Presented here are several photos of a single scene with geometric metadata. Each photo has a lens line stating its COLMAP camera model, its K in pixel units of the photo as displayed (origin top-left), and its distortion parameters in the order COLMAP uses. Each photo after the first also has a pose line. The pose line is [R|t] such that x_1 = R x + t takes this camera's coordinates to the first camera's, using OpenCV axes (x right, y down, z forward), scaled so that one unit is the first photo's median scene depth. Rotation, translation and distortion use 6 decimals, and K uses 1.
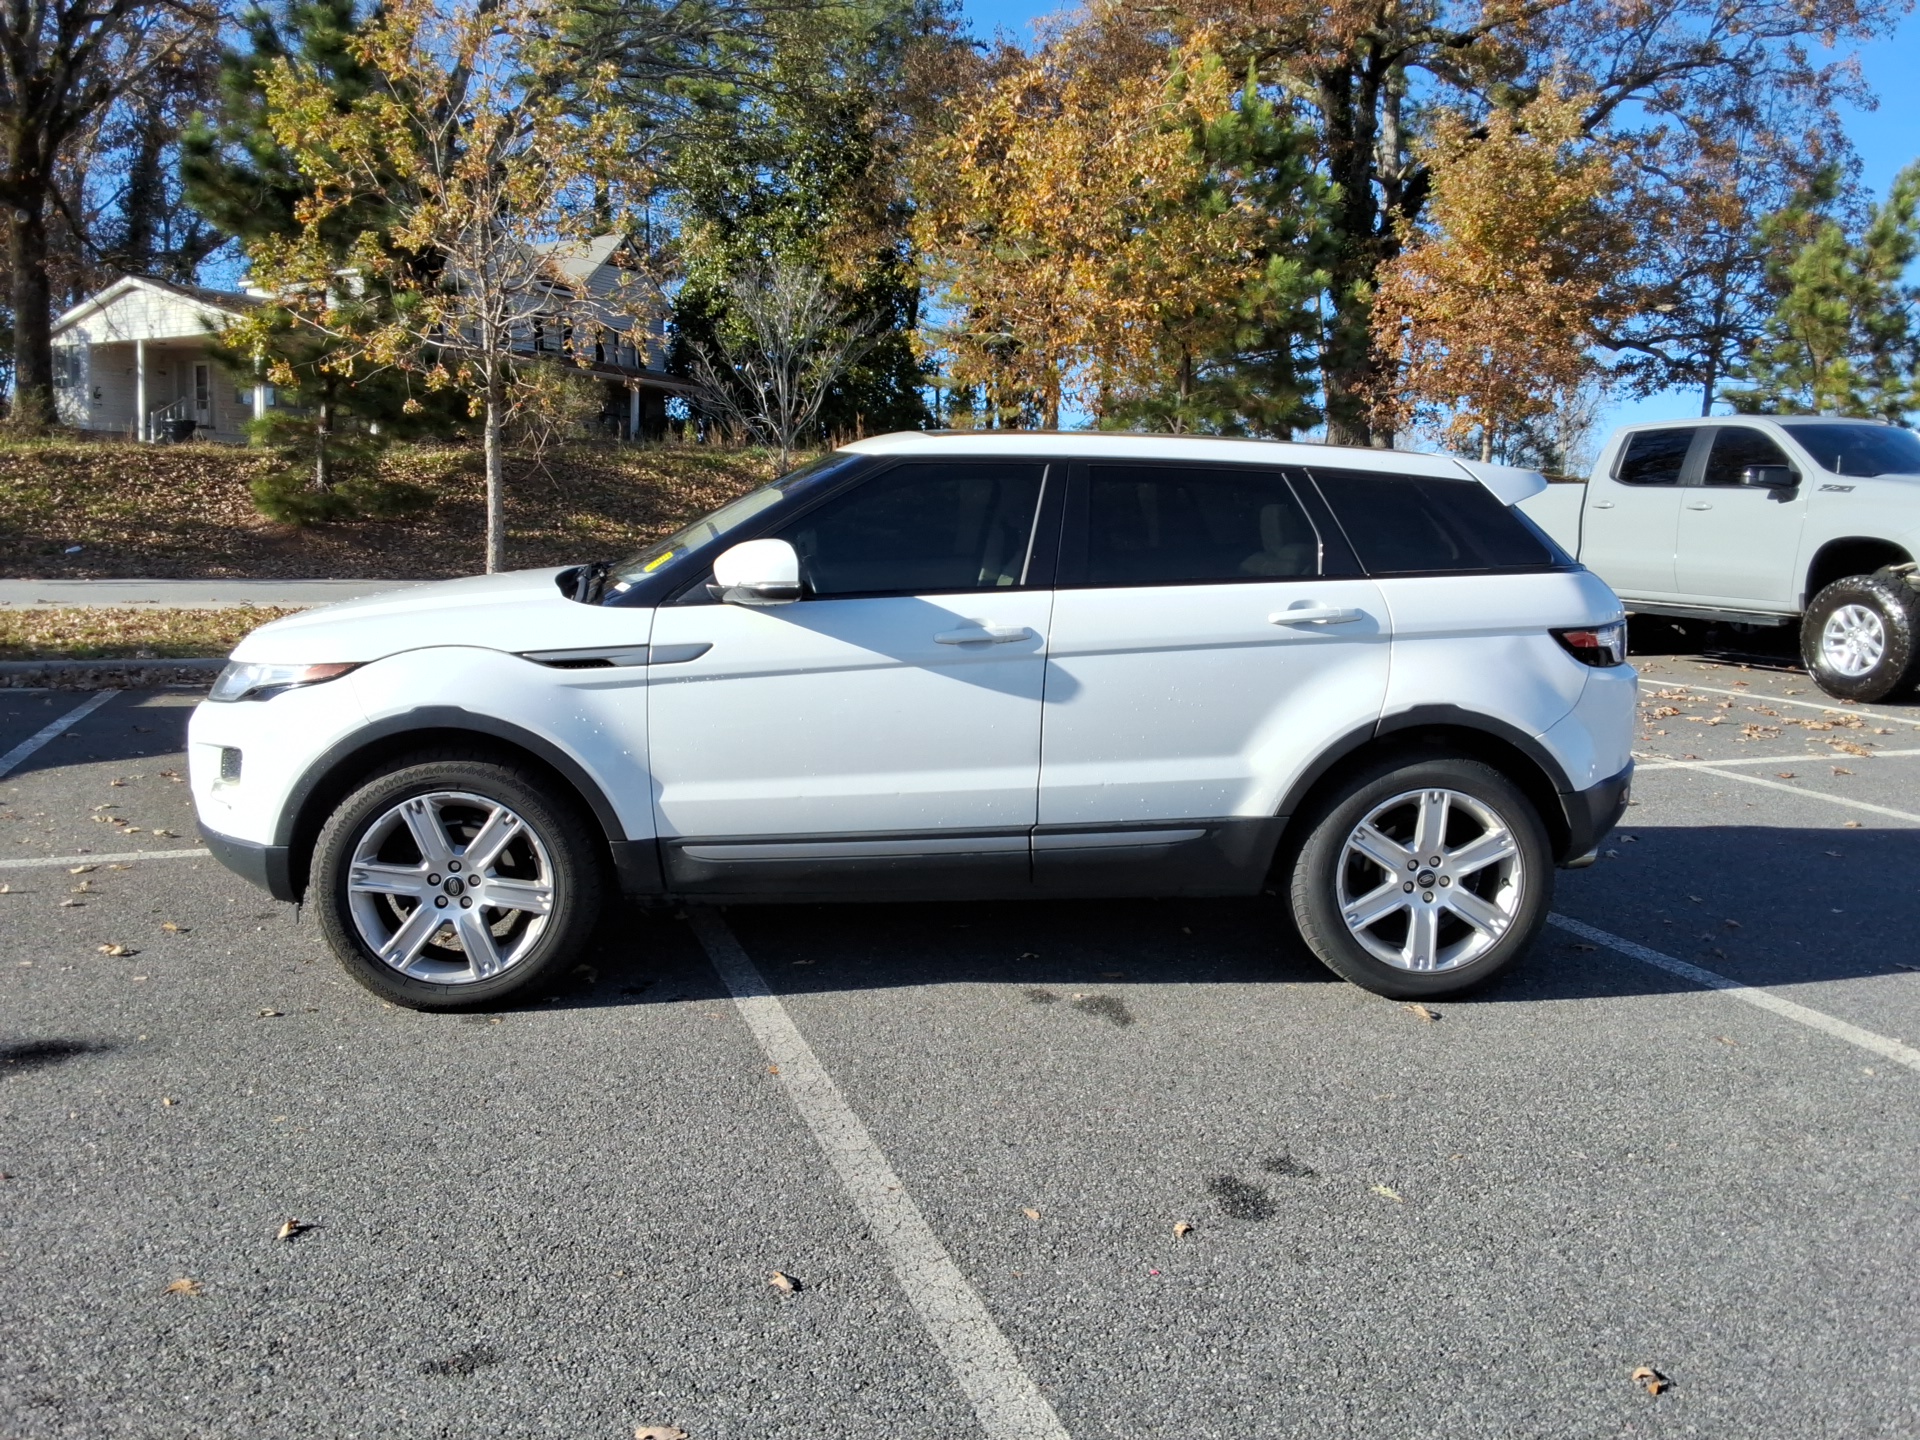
lens RADIAL K [[1540.6, 0, 975.3], [0, 1540.6, 733.9], [0, 0, 1]] dist [0.080728, -0.109444]
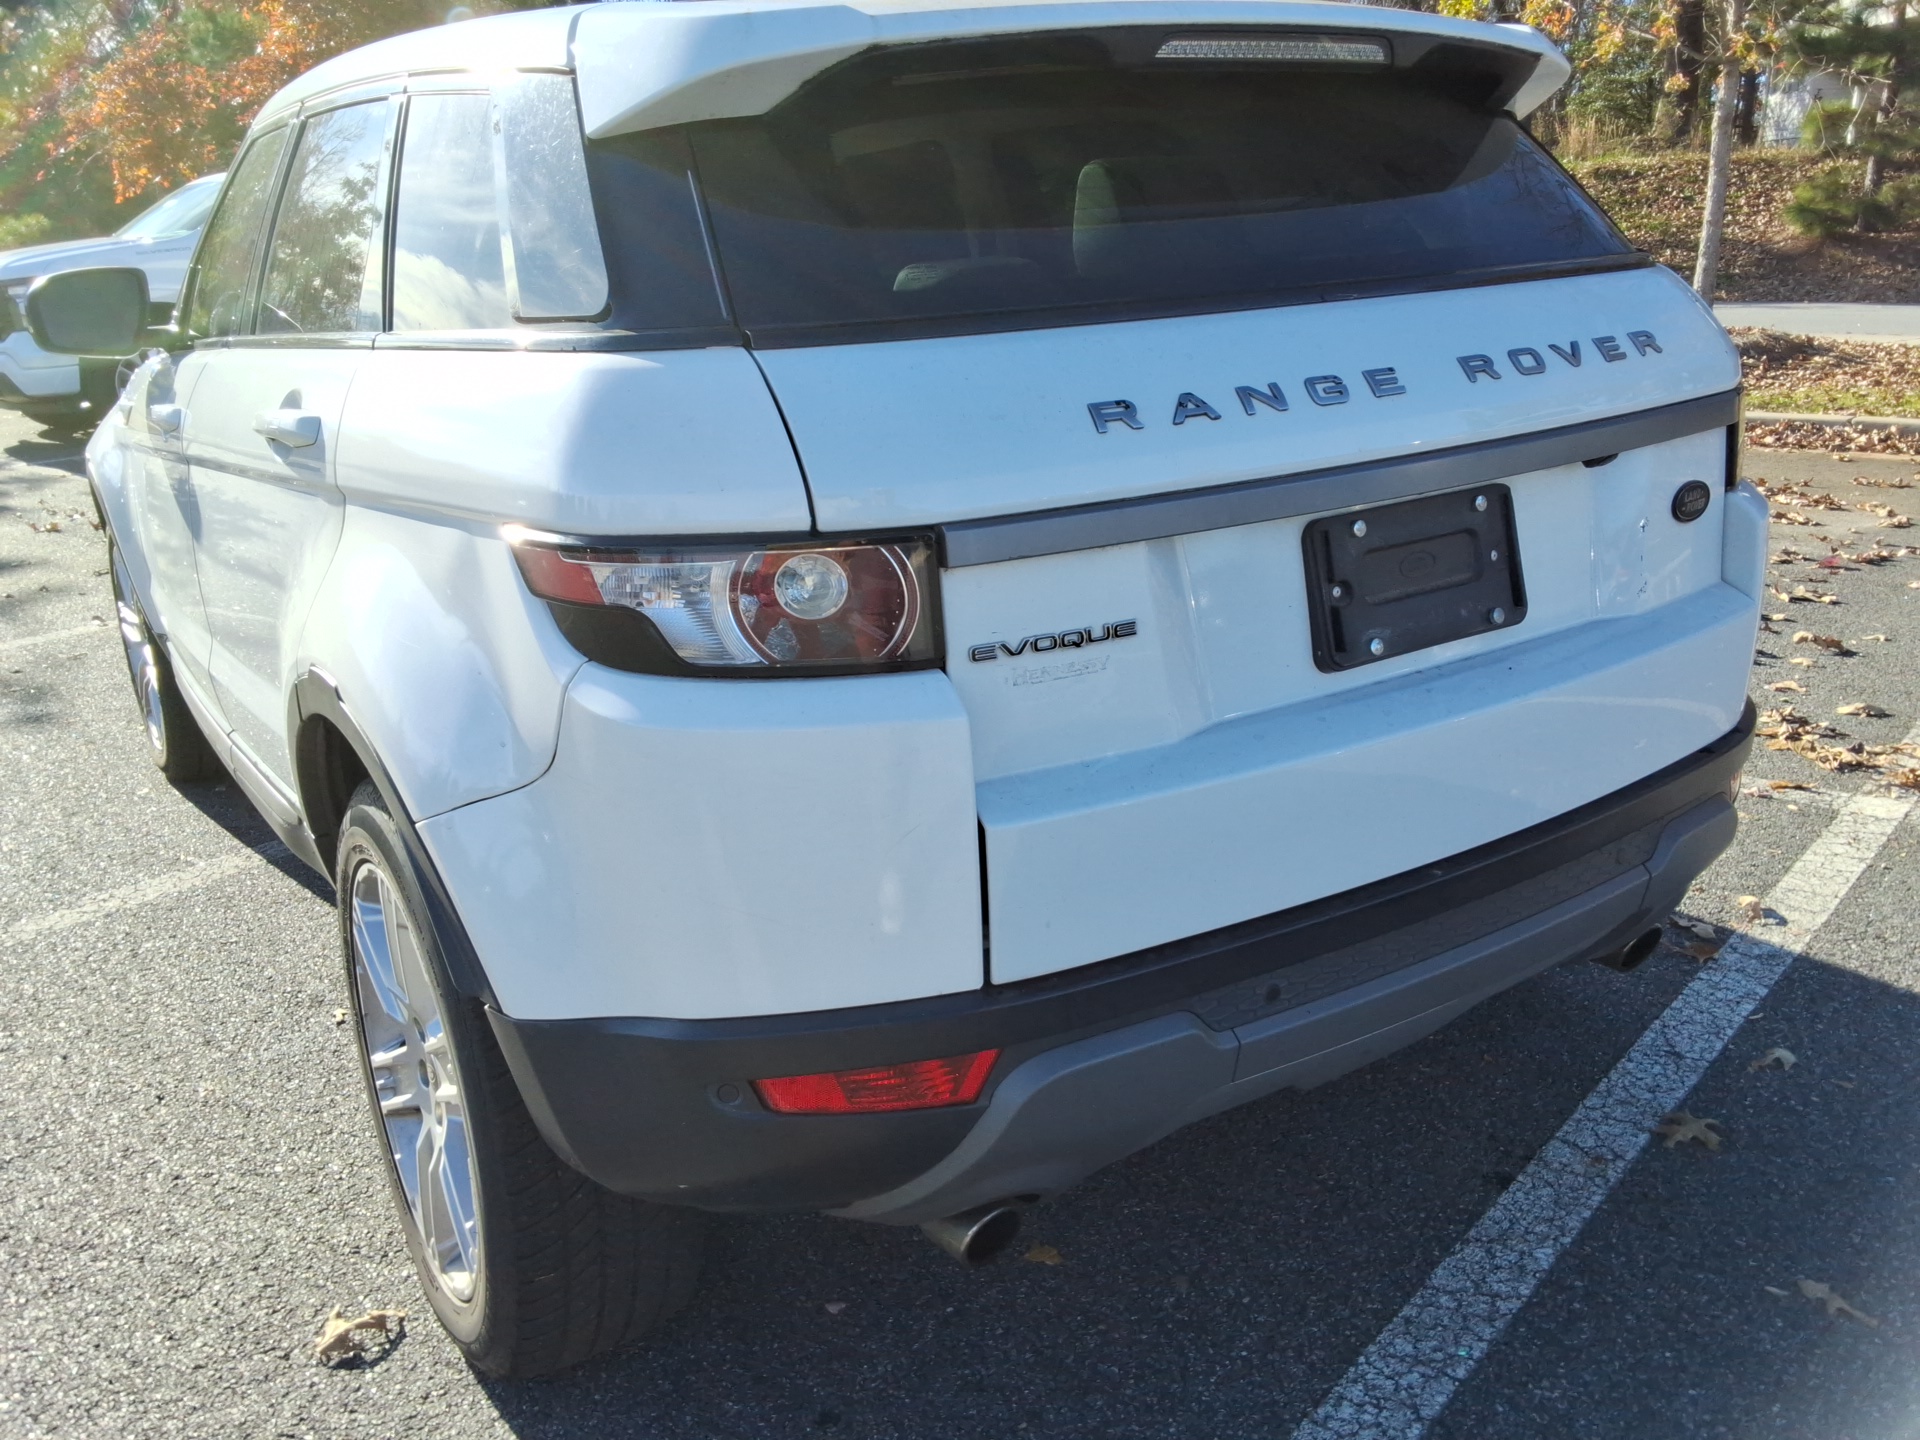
lens RADIAL K [[1540.6, 0, 983.0], [0, 1540.6, 718.6], [0, 0, 1]] dist [0.080728, -0.109444]
pose [[0.490587, 0.232185, -0.839889, 0.730703], [-0.091753, 0.972254, 0.215183, -0.111323], [0.866548, -0.028504, 0.498279, 0.956138]]
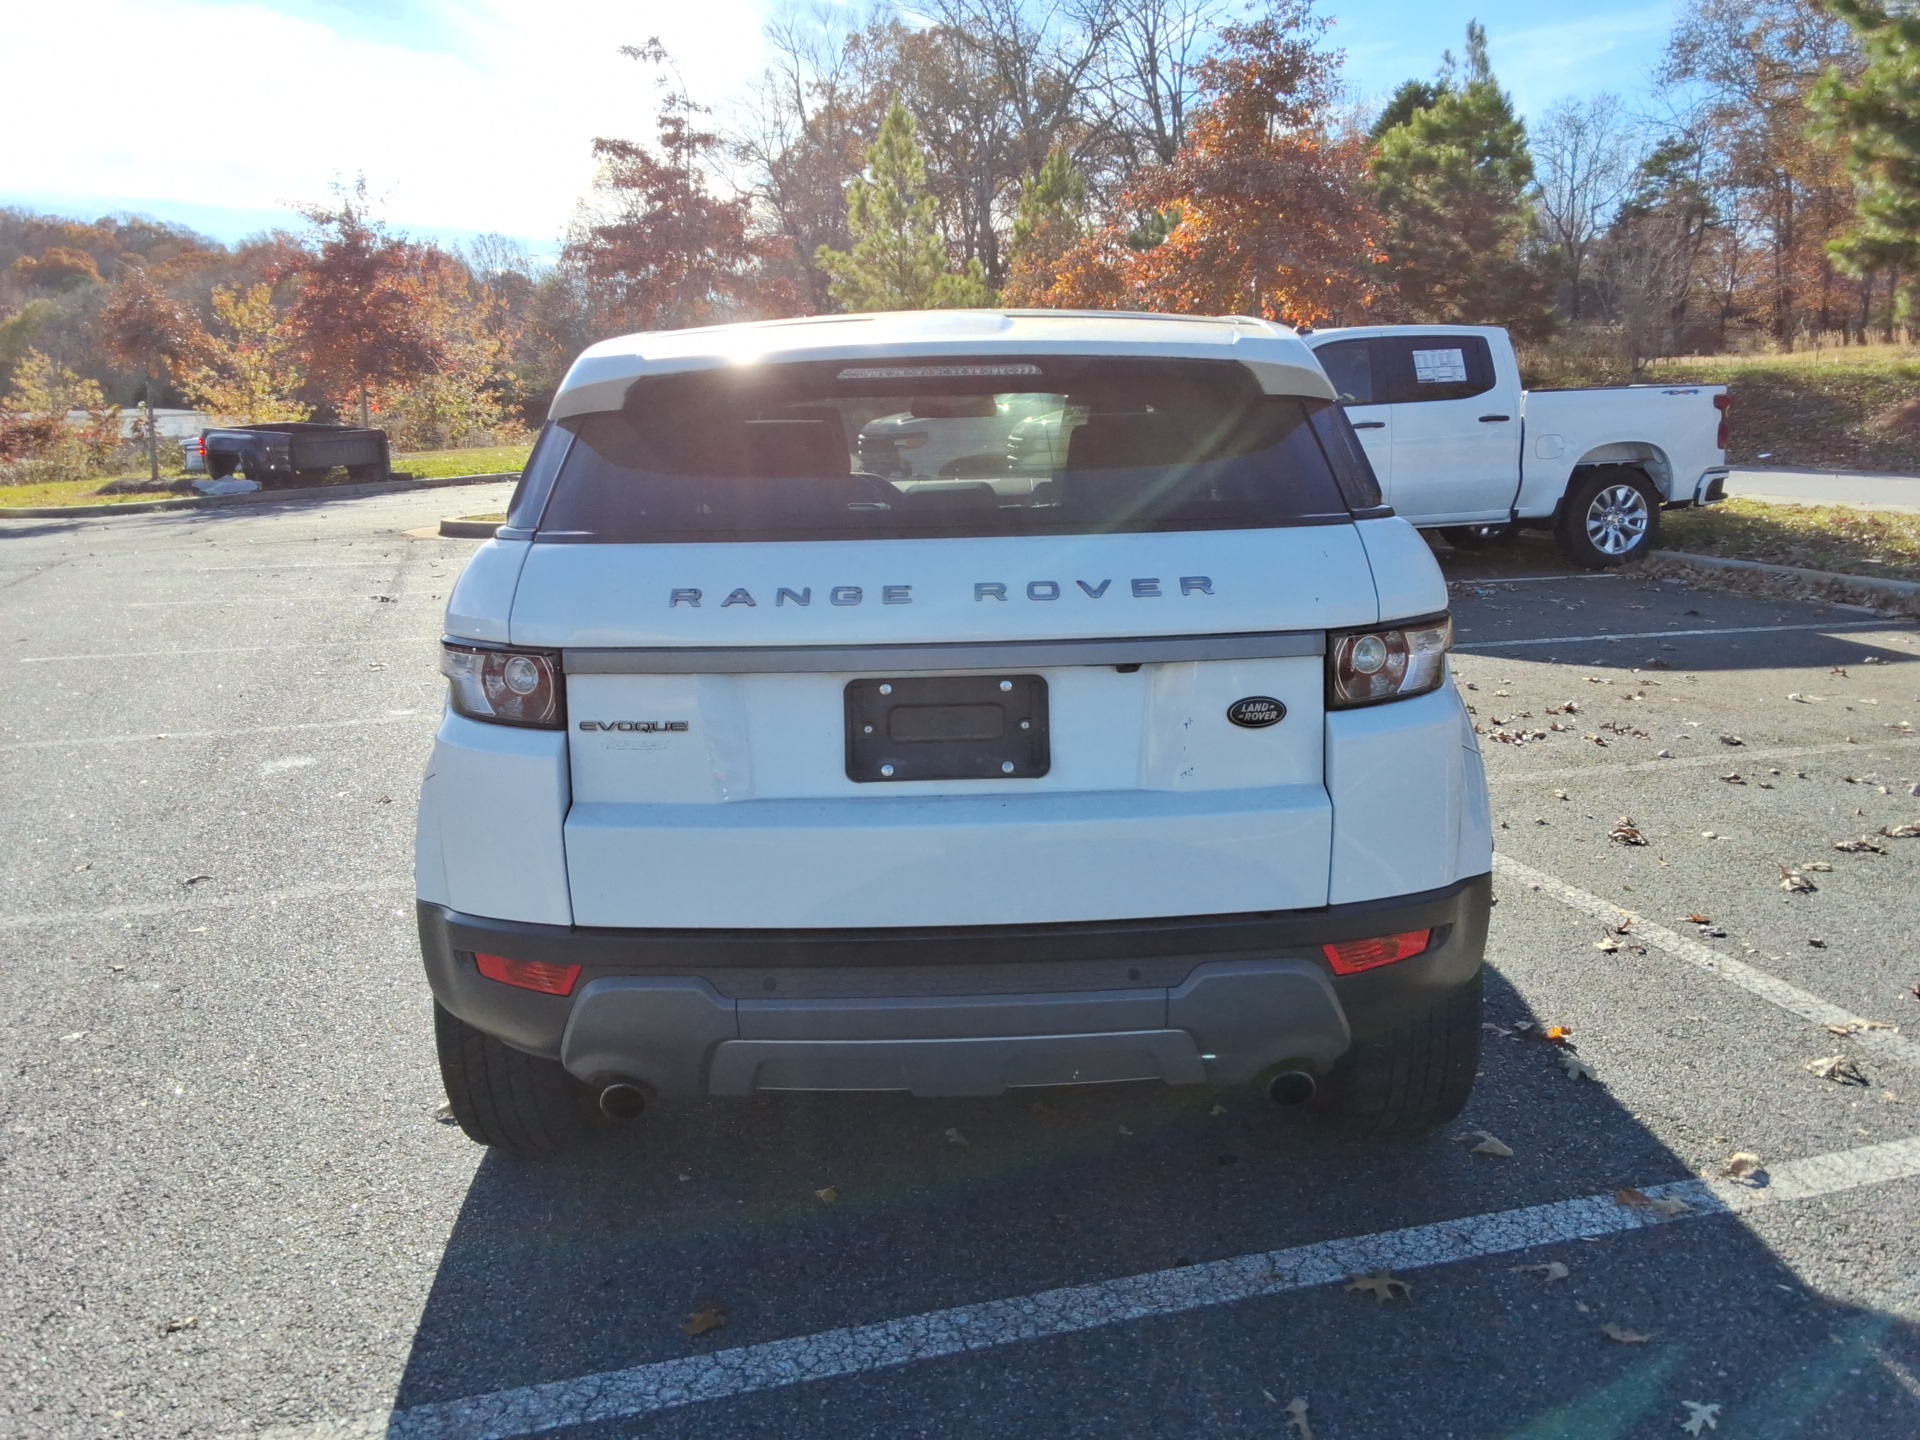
lens RADIAL K [[1540.6, 0, 971.8], [0, 1540.6, 717.7], [0, 0, 1]] dist [0.080728, -0.109444]
pose [[-0.066734, 0.185657, -0.980346, 0.983655], [-0.140354, 0.971020, 0.193445, -0.182958], [0.987850, 0.150505, -0.038742, 1.267610]]
